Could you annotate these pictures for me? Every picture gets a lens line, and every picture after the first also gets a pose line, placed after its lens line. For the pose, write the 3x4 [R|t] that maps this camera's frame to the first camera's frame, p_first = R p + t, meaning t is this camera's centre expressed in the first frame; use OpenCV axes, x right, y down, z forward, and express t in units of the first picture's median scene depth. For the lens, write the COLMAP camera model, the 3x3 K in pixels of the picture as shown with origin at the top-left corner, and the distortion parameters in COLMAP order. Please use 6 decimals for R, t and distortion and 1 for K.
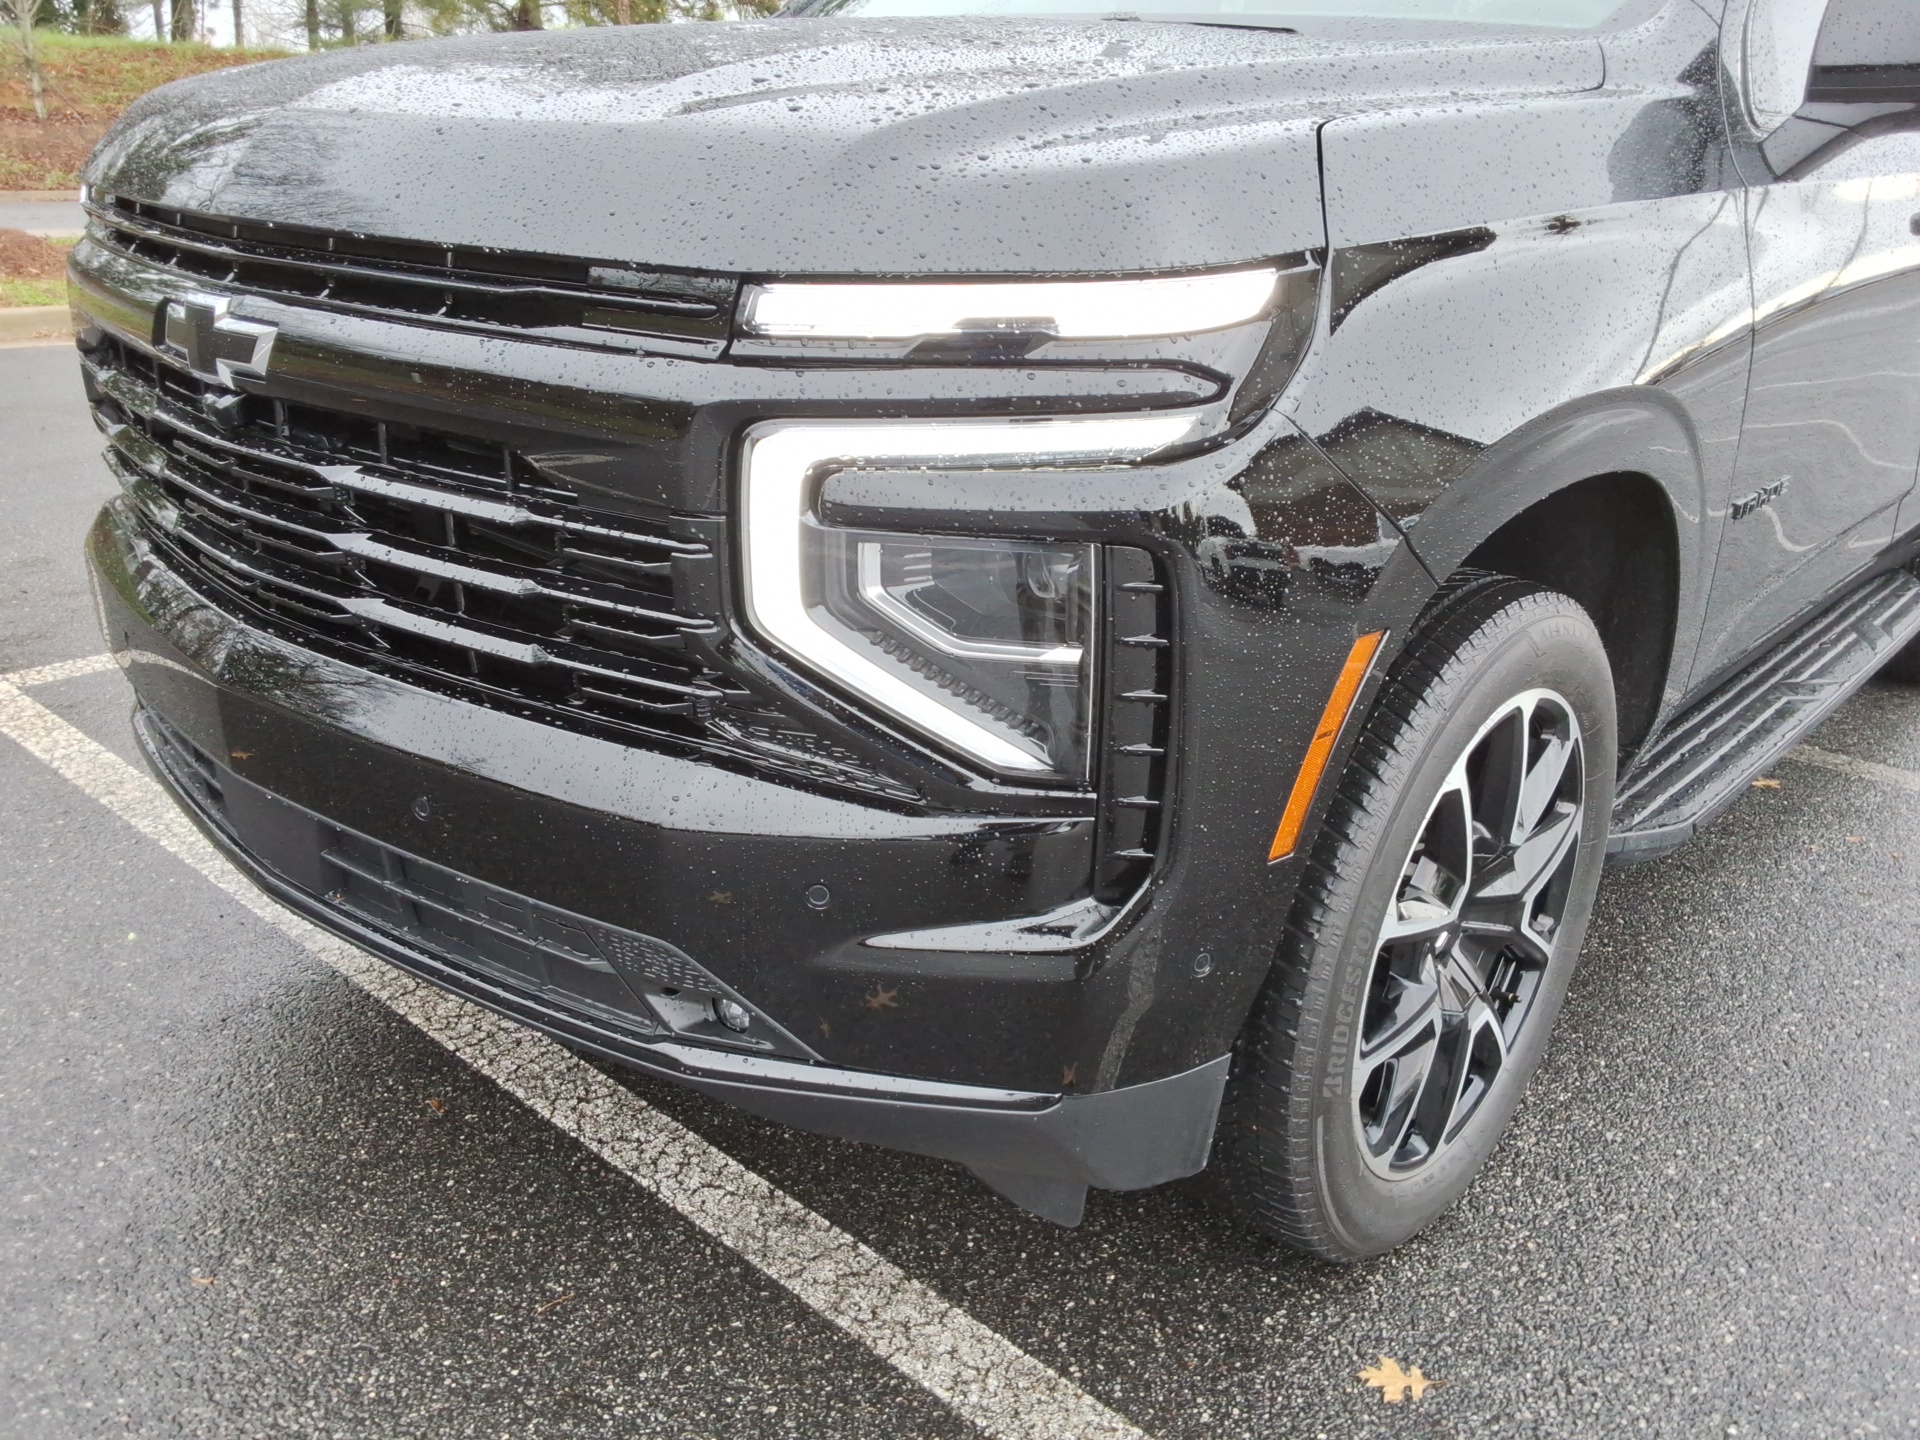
lens RADIAL K [[1533.5, 0, 967.9], [0, 1533.5, 689.2], [0, 0, 1]] dist [0.108289, -0.167483]
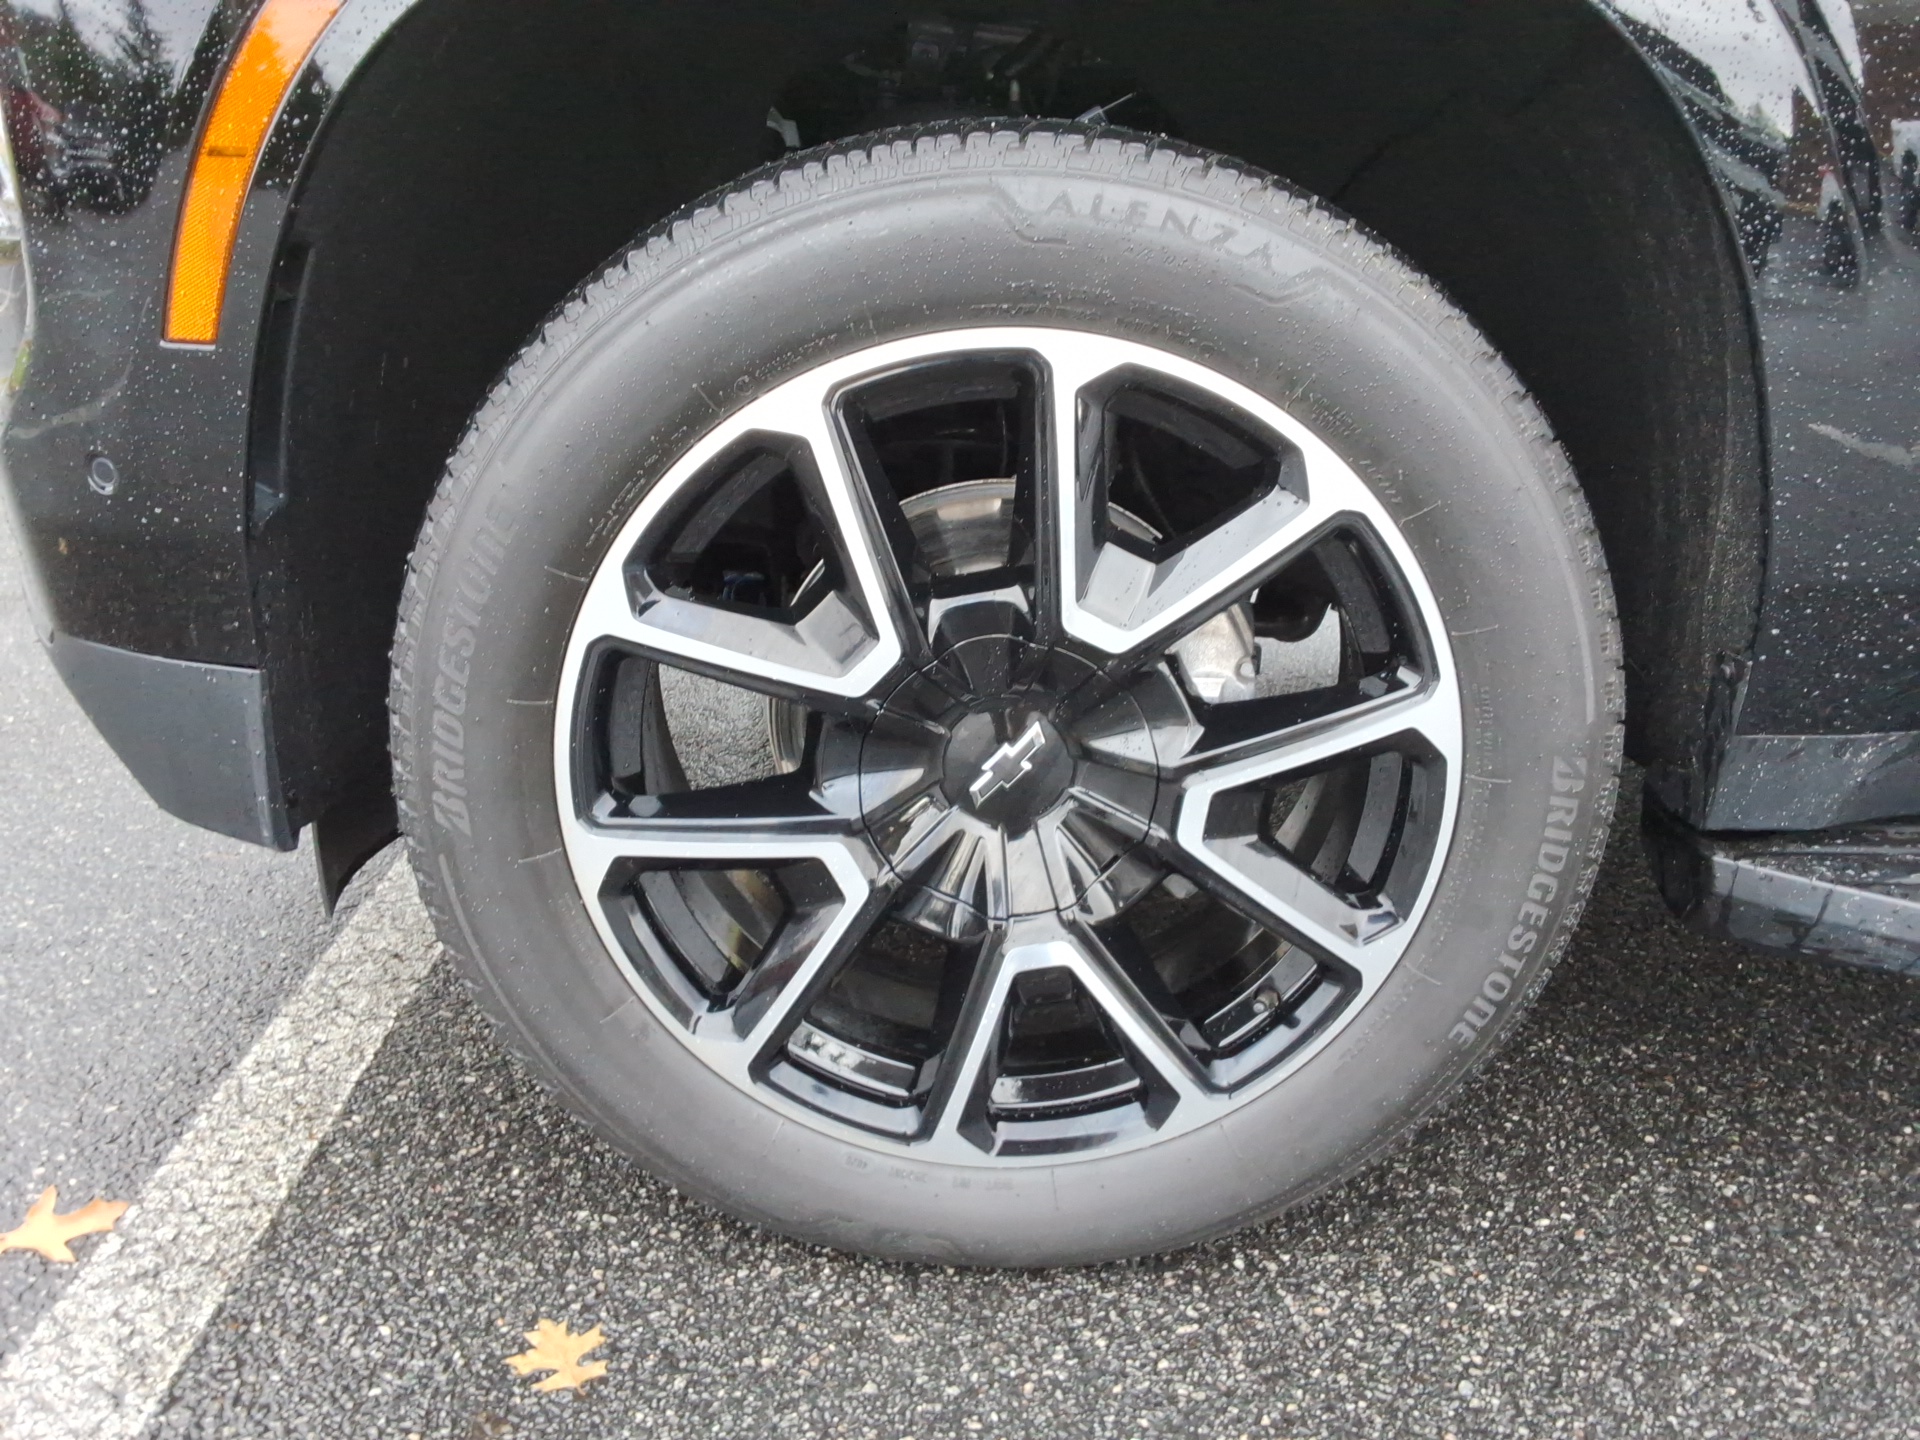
lens RADIAL K [[1542.4, 0, 975.3], [0, 1542.4, 710.1], [0, 0, 1]] dist [0.092402, -0.128470]
pose [[0.665210, 0.242617, -0.706139, 0.829200], [-0.263376, 0.961190, 0.082138, 0.103560], [0.698662, 0.131341, 0.703293, 0.687963]]
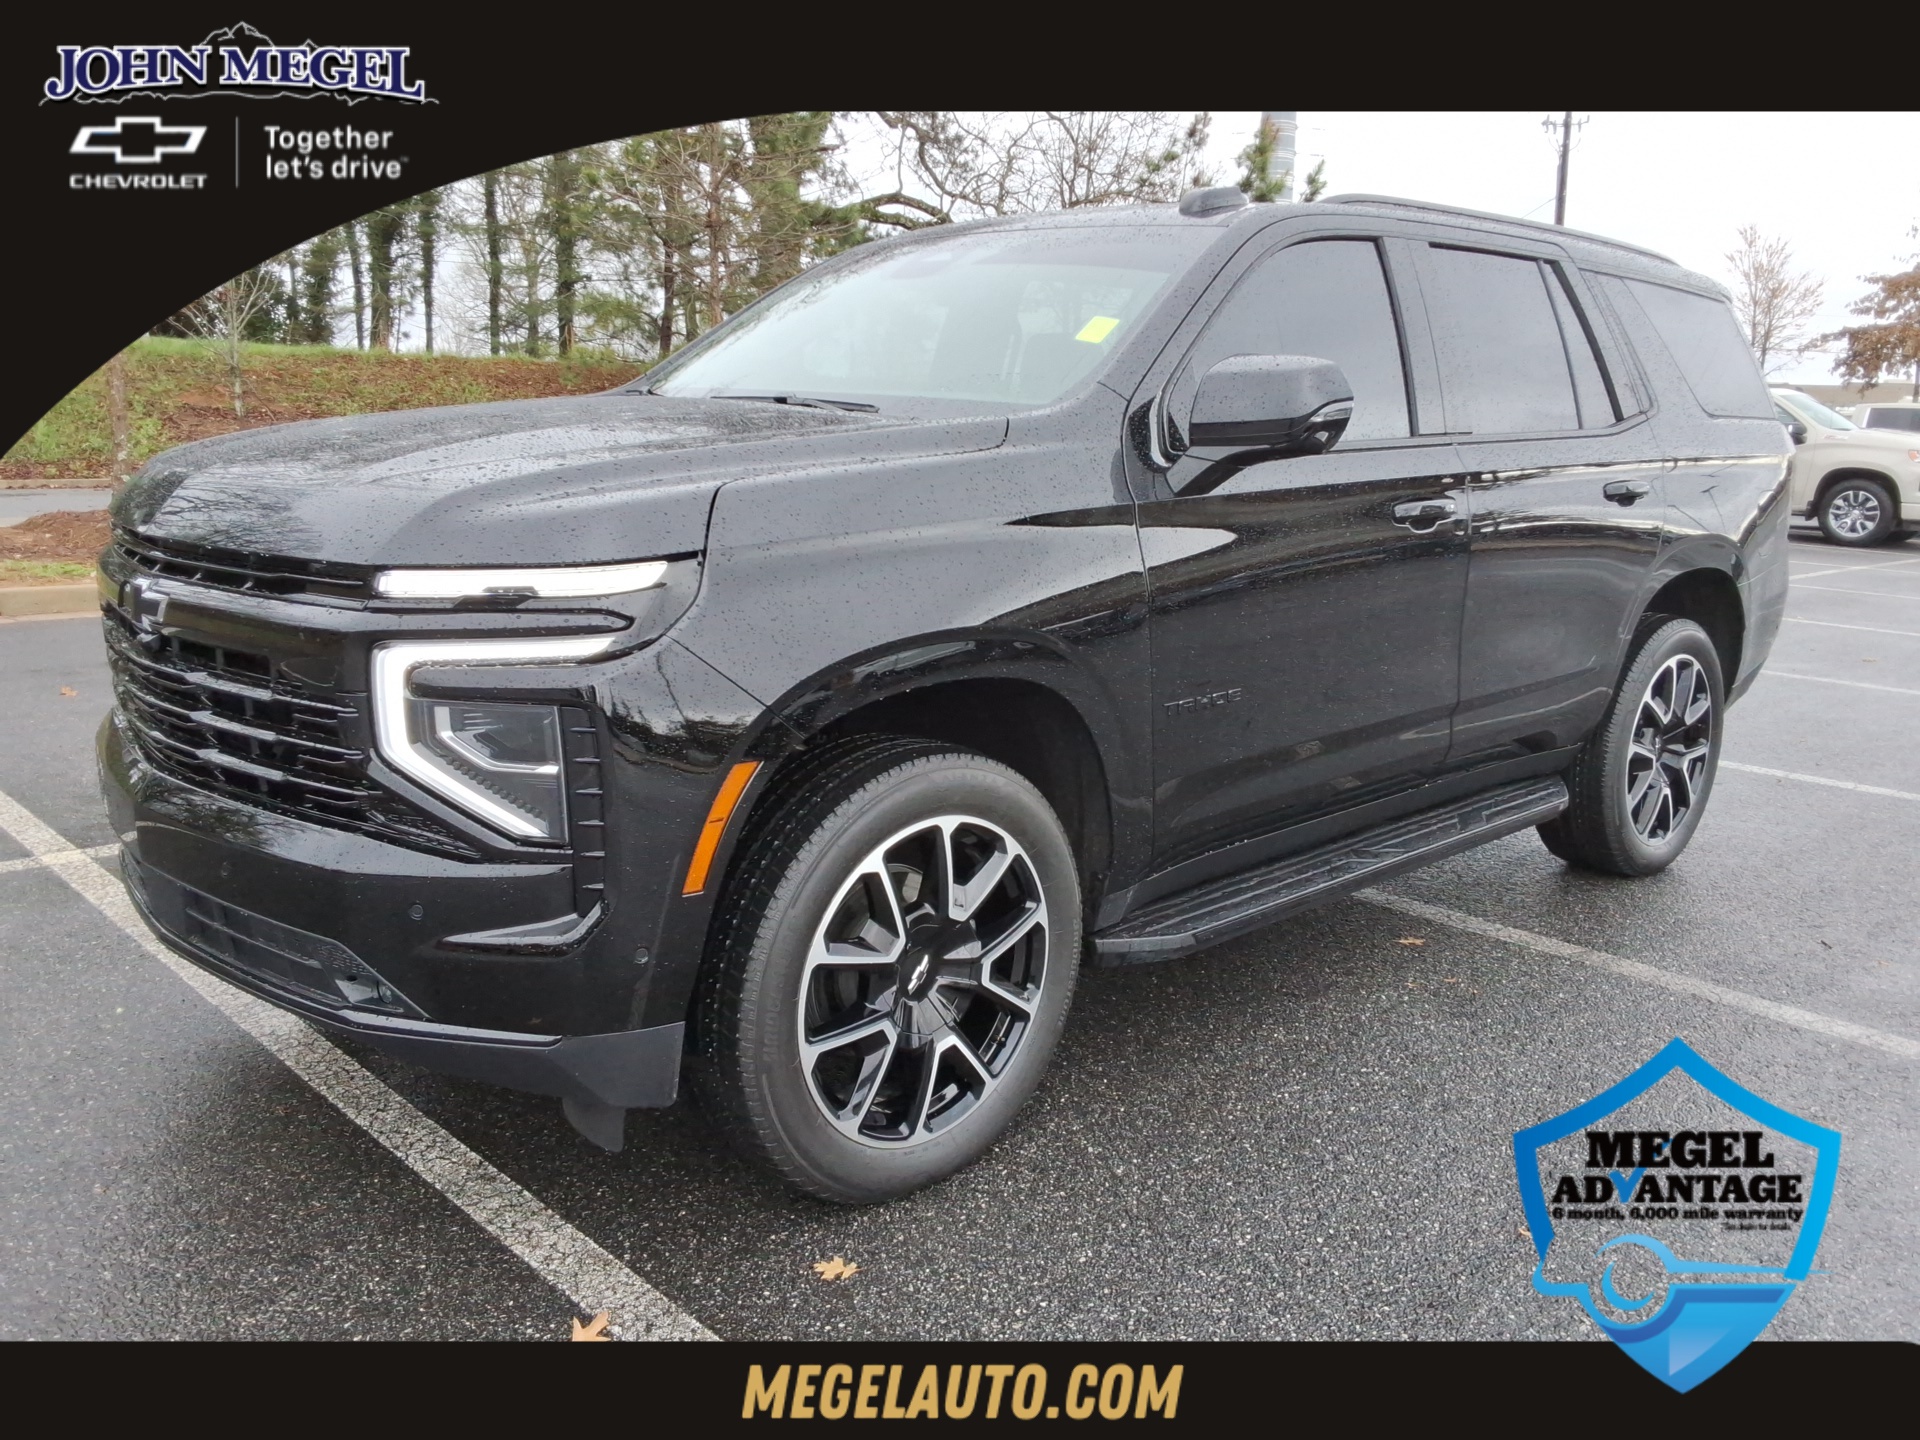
lens RADIAL K [[1520.4, 0, 968.8], [0, 1520.4, 682.1], [0, 0, 1]] dist [0.099741, -0.163524]
pose [[0.996280, -0.004002, -0.086087, 0.575056], [-0.010353, 0.986128, -0.165661, 0.136978], [0.085556, 0.165936, 0.982418, -0.594227]]
